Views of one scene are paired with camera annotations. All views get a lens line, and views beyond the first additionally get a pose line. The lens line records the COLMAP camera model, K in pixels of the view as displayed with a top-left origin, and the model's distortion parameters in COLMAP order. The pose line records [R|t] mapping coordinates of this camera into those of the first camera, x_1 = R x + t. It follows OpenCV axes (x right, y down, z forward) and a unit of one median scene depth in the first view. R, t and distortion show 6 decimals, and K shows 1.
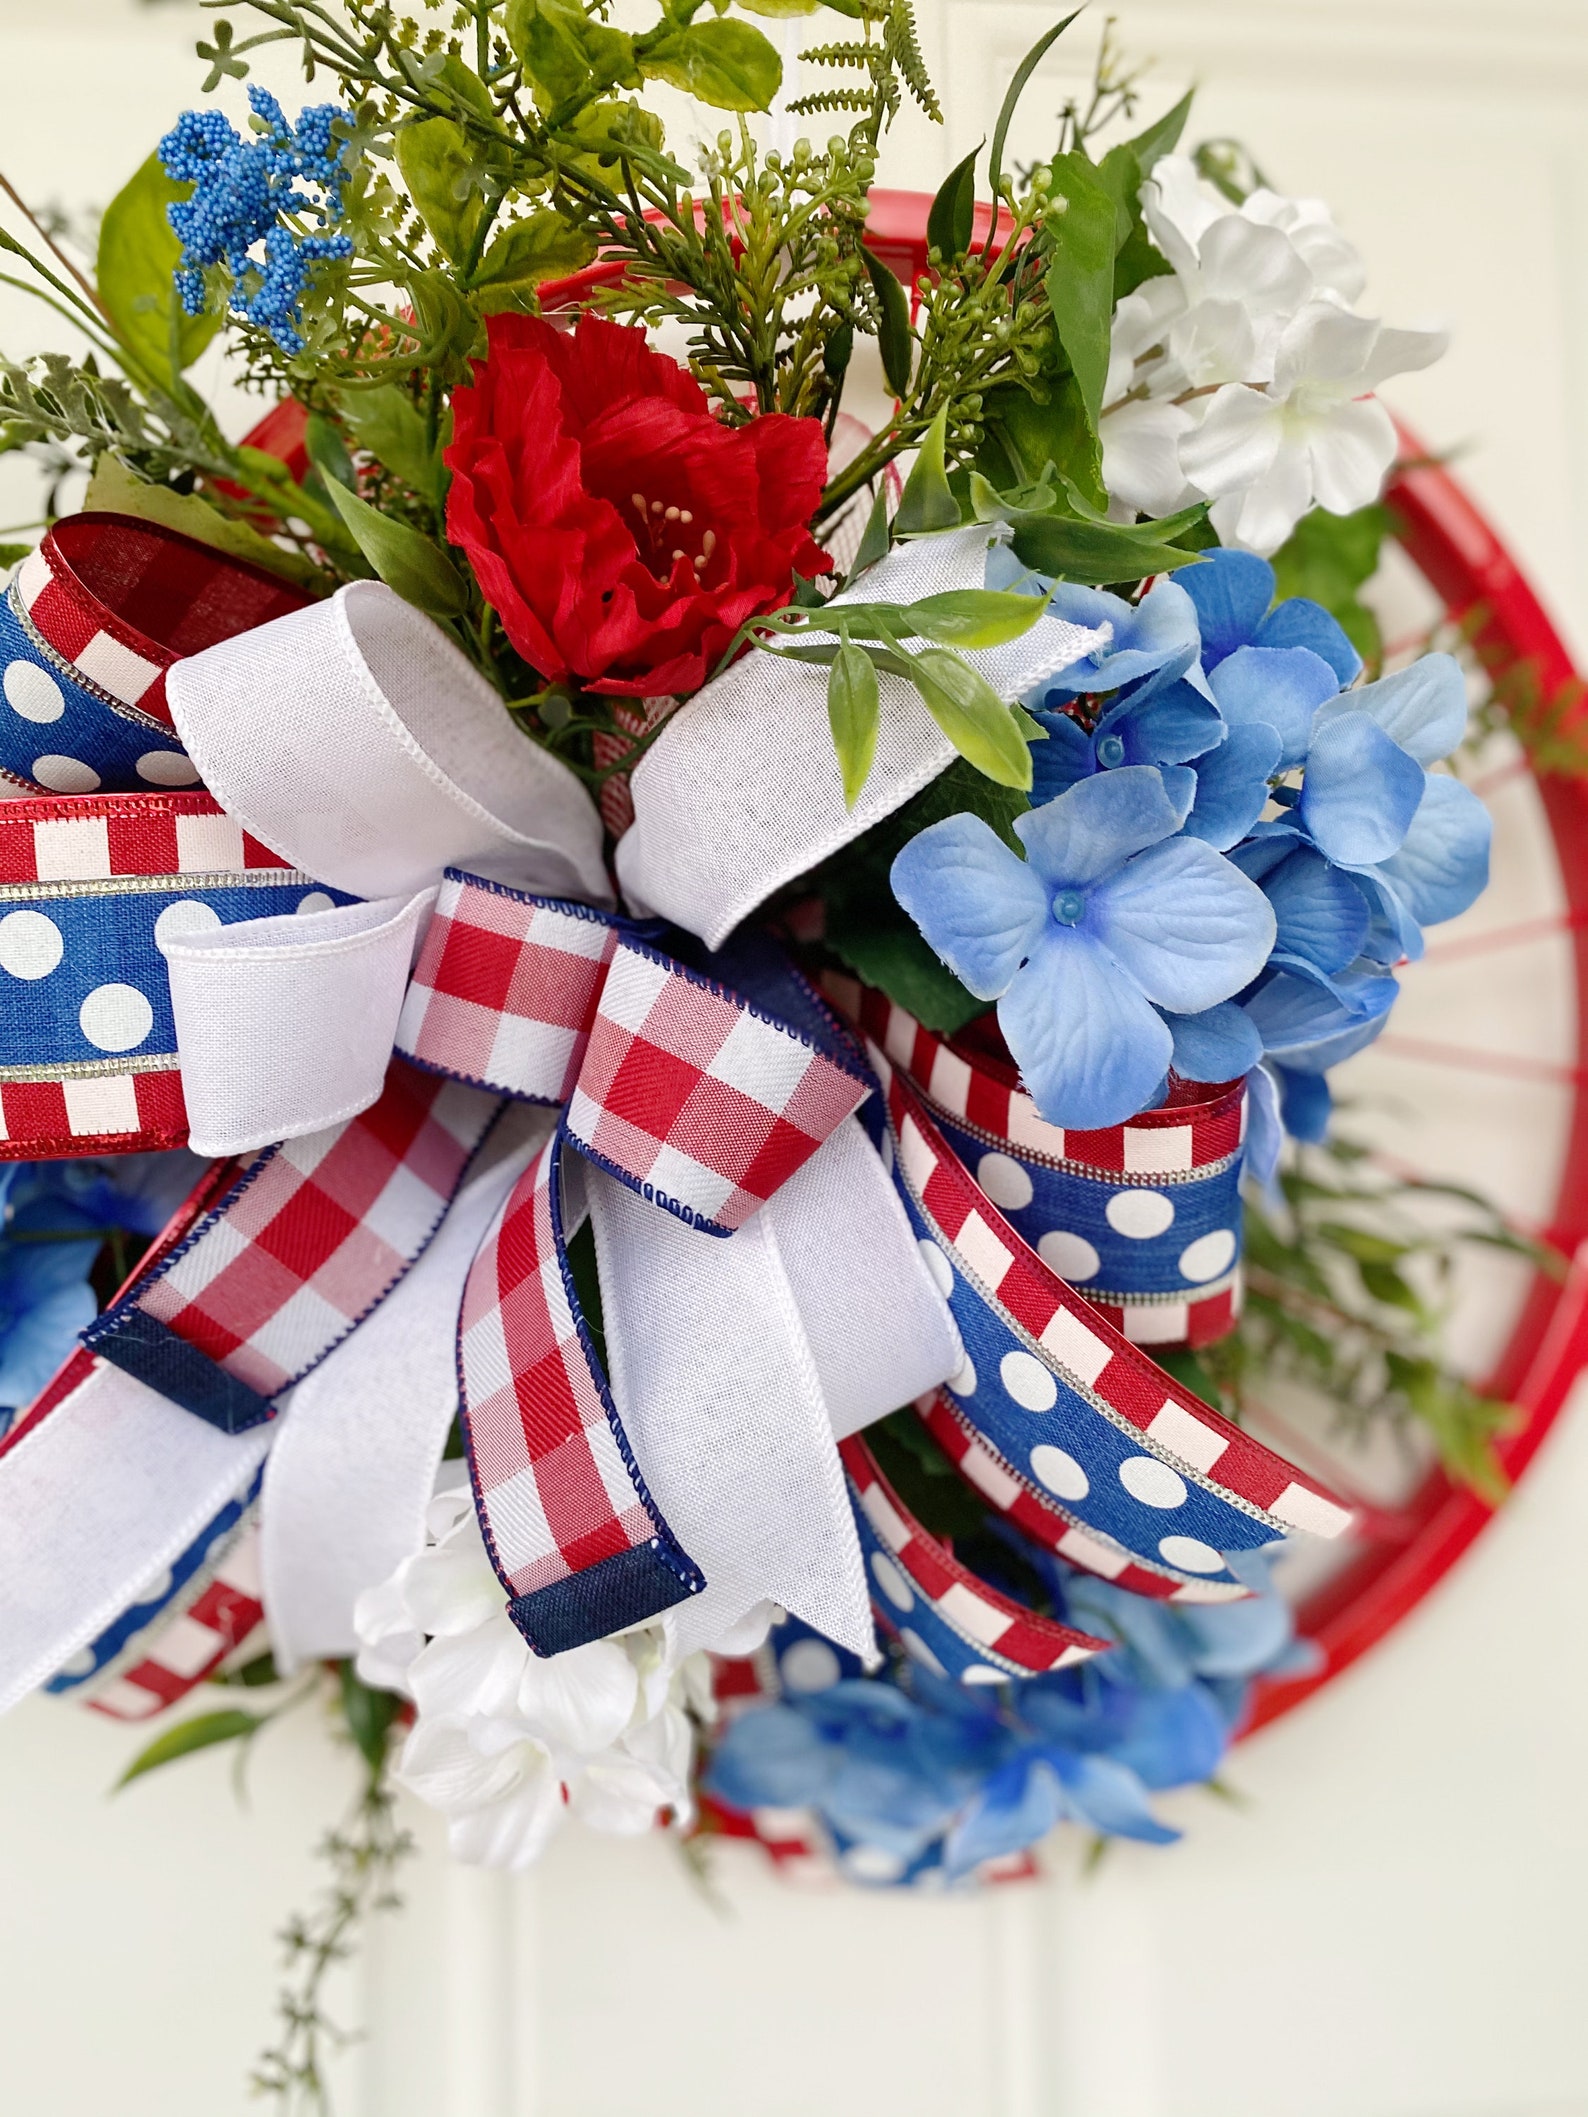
lens RADIAL K [[1619.8, 0, 808.8], [0, 1619.8, 1074.3], [0, 0, 1]] dist [0.089753, -0.166982]
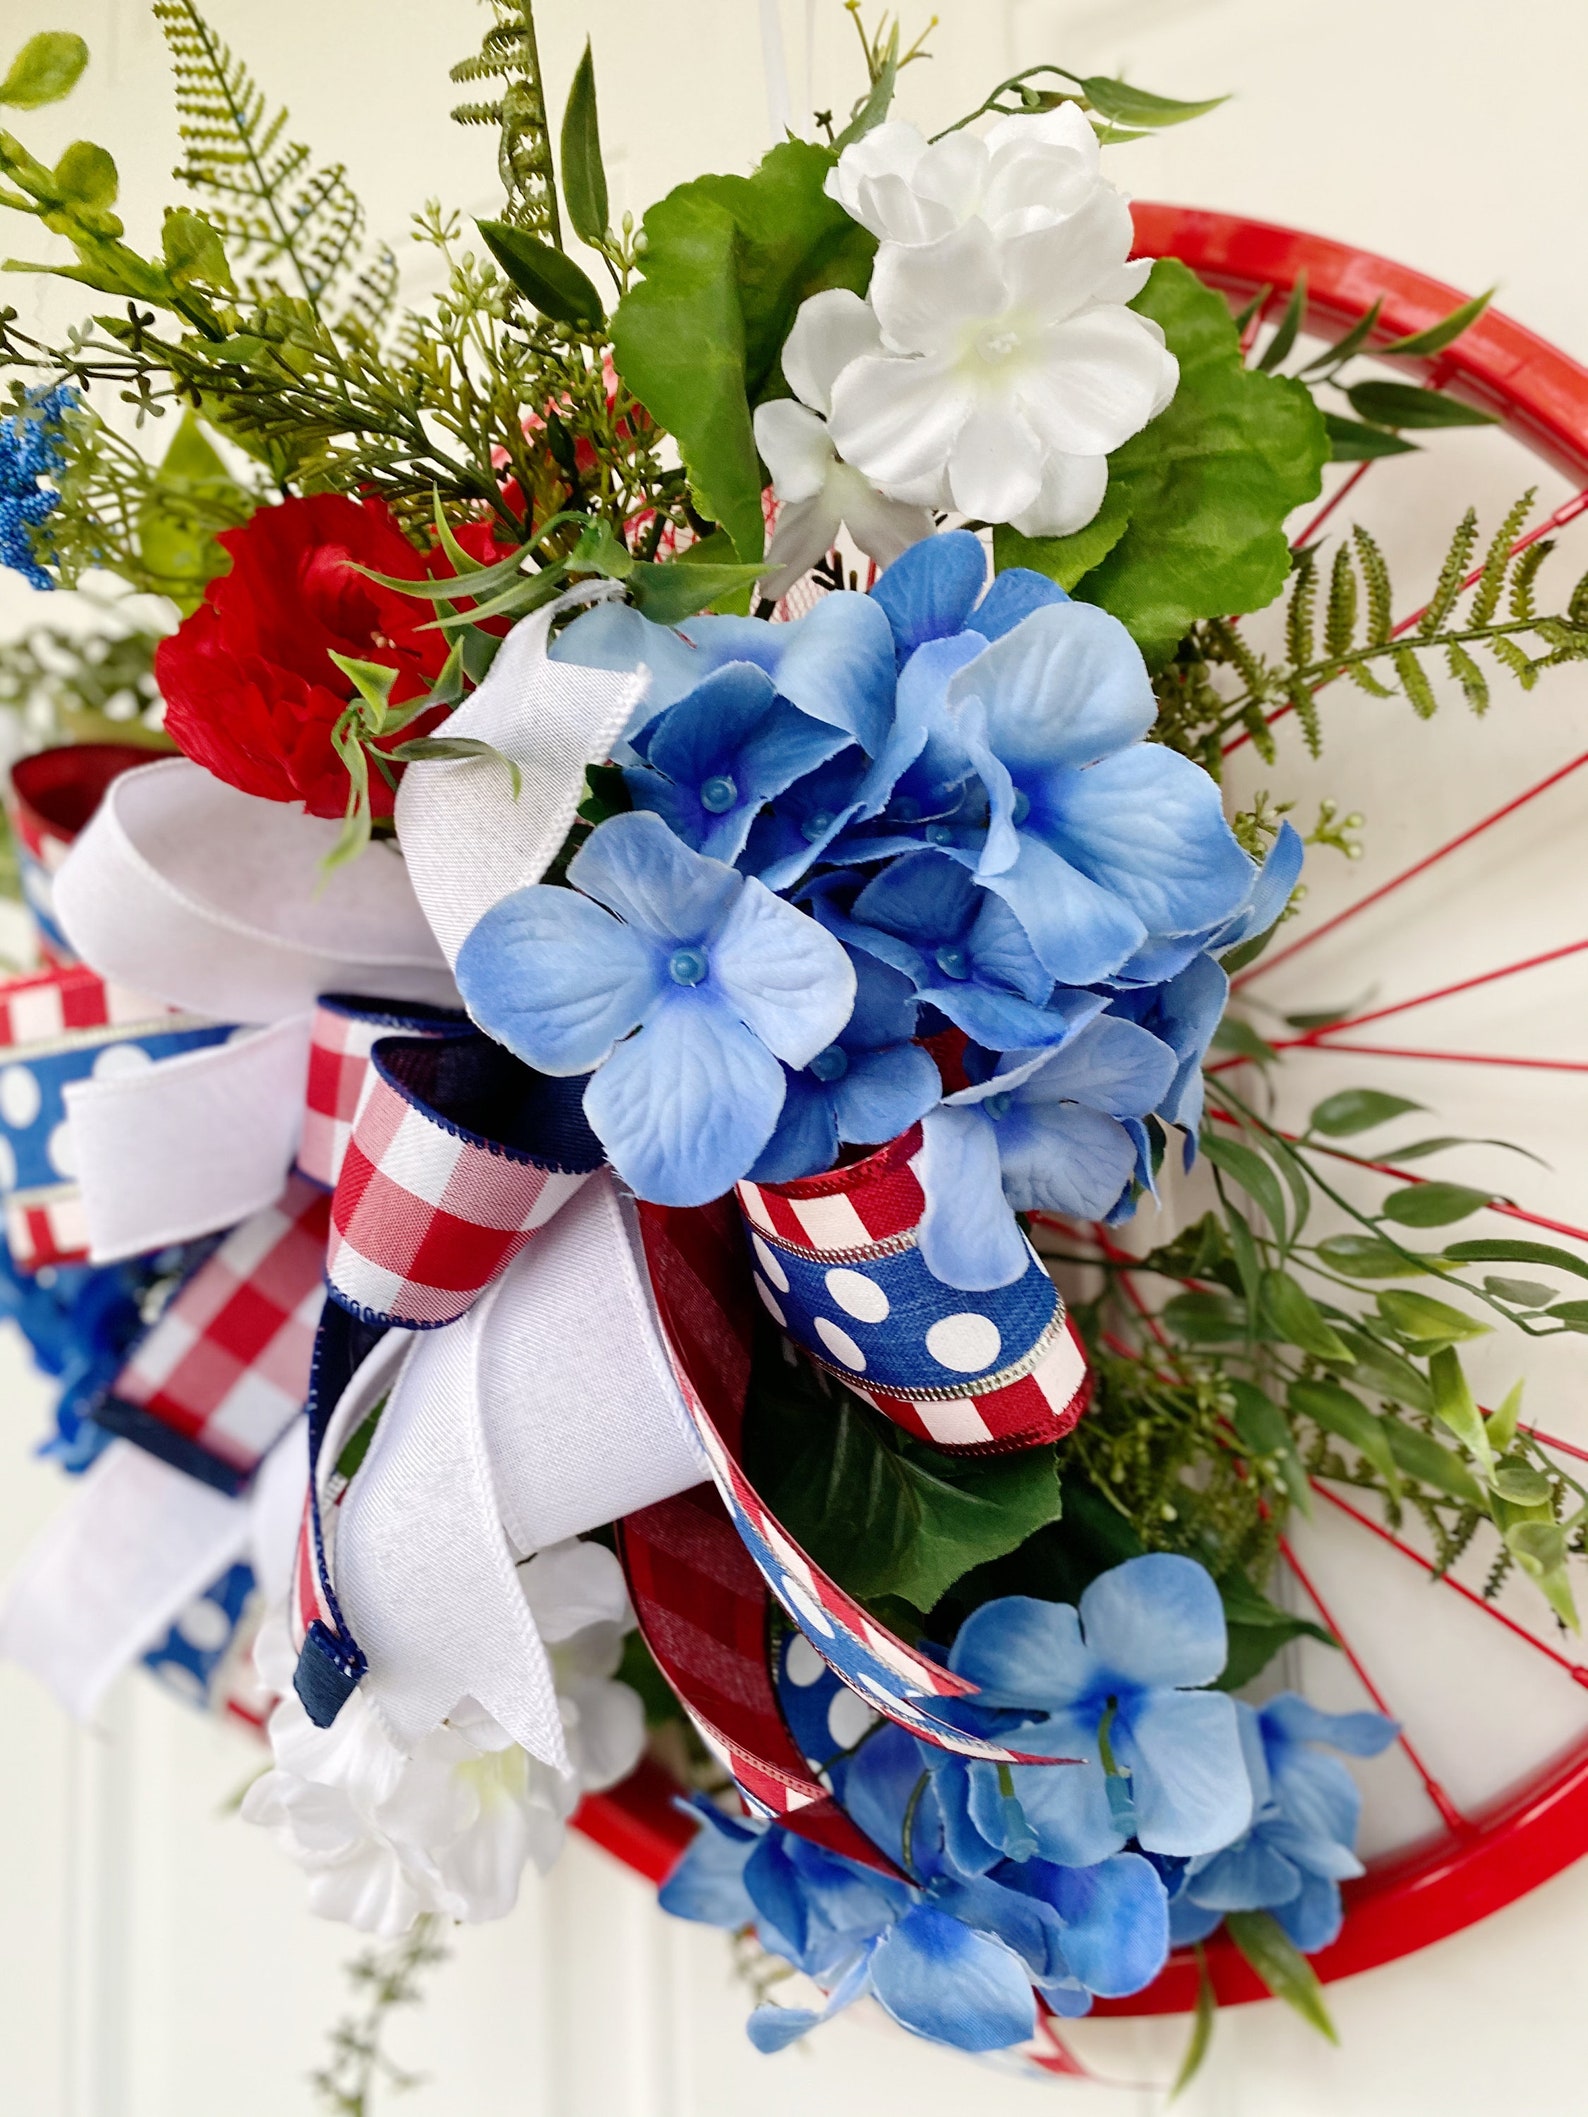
lens RADIAL K [[1634.5, 0, 794.0], [0, 1634.5, 1058.5], [0, 0, 1]] dist [0.019287, -0.000873]
pose [[0.849738, -0.090131, -0.519443, 0.661411], [0.060714, 0.995452, -0.073406, 0.020781], [0.523697, 0.030838, 0.851346, 0.229205]]
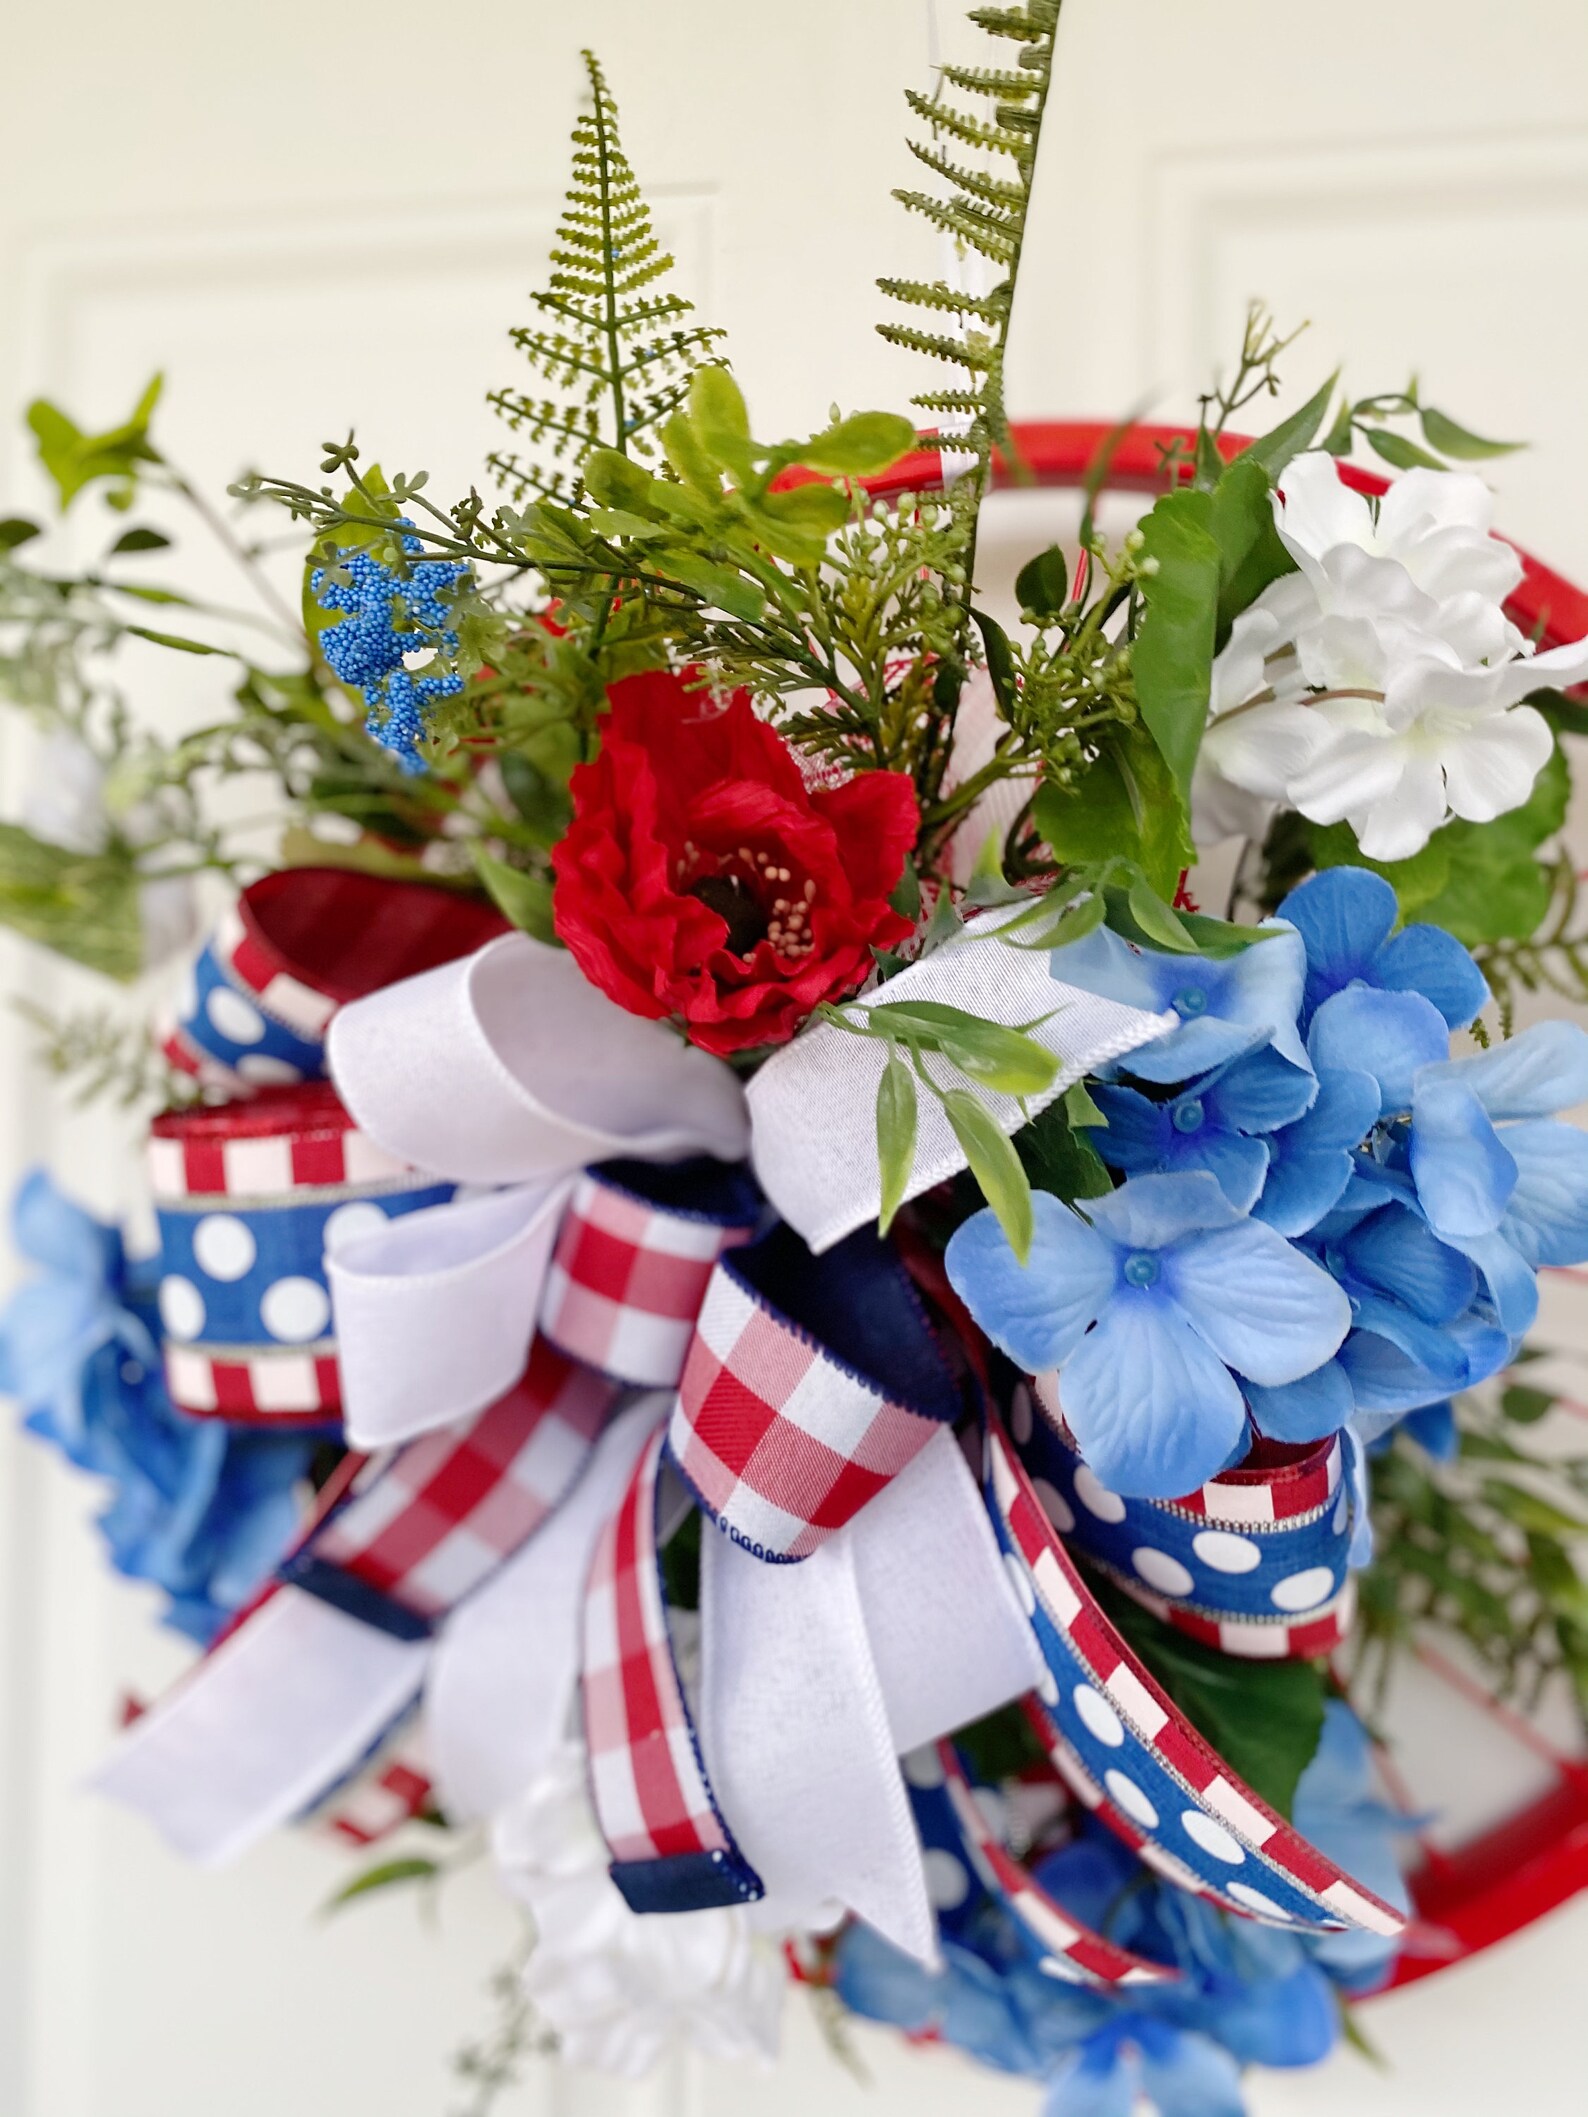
lens RADIAL K [[1625.1, 0, 764.5], [0, 1625.1, 1051.3], [0, 0, 1]] dist [0.021192, -0.039015]
pose [[0.971557, 0.024837, -0.235499, 0.159675], [-0.016117, 0.999114, 0.038879, -0.261252], [0.236256, -0.033977, 0.971097, -0.028110]]
